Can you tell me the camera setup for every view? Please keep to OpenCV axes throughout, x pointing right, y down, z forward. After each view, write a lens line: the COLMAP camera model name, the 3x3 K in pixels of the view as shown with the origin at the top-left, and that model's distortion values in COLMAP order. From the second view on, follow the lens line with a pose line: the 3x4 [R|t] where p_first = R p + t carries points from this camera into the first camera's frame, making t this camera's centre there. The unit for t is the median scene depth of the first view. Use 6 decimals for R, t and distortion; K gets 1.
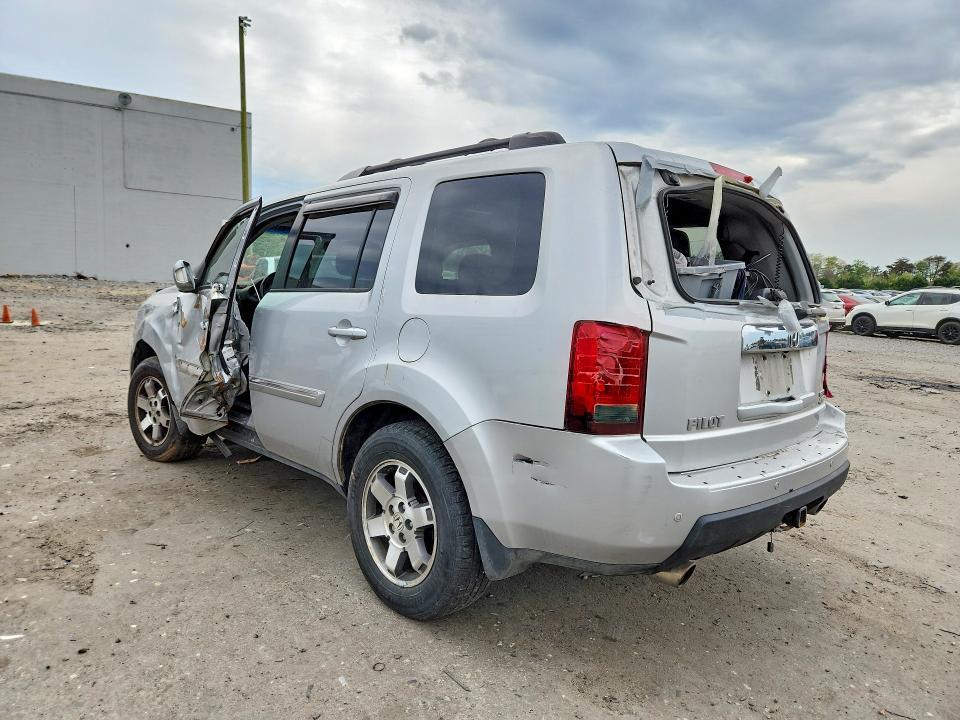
lens RADIAL K [[651.6, 0, 481.3], [0, 651.6, 352.9], [0, 0, 1]] dist [0.022843, -0.004961]
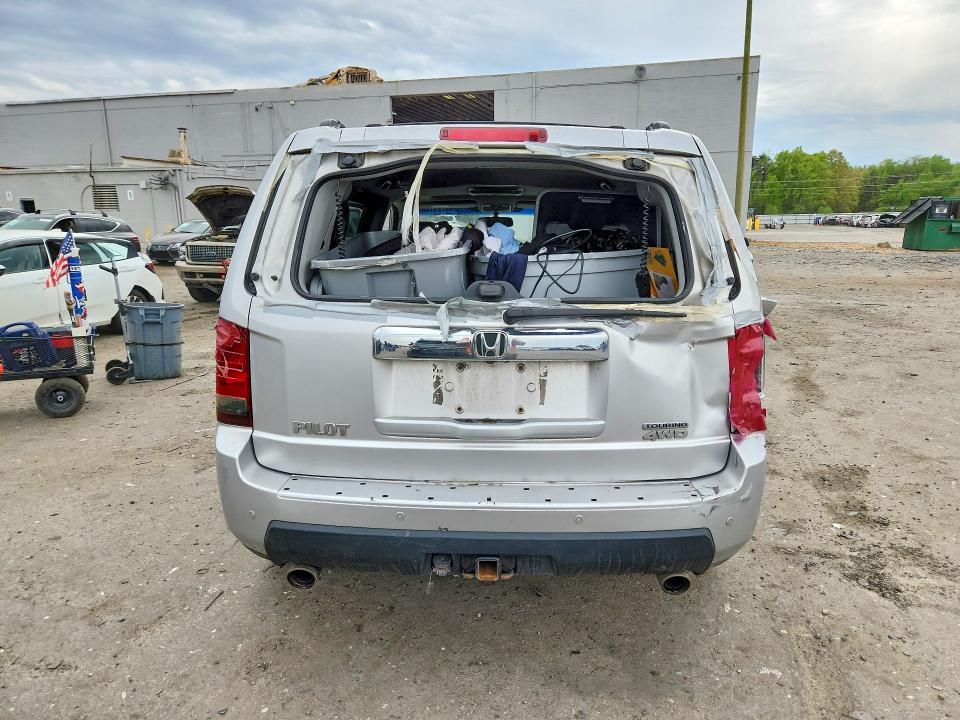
lens RADIAL K [[647.2, 0, 480.0], [0, 647.2, 360.0], [0, 0, 1]] dist [0.059119, -0.046525]
pose [[0.710183, 0.094649, -0.697626, 1.059488], [-0.039097, 0.994695, 0.095153, -0.081837], [0.702931, -0.040301, 0.710116, 0.463523]]
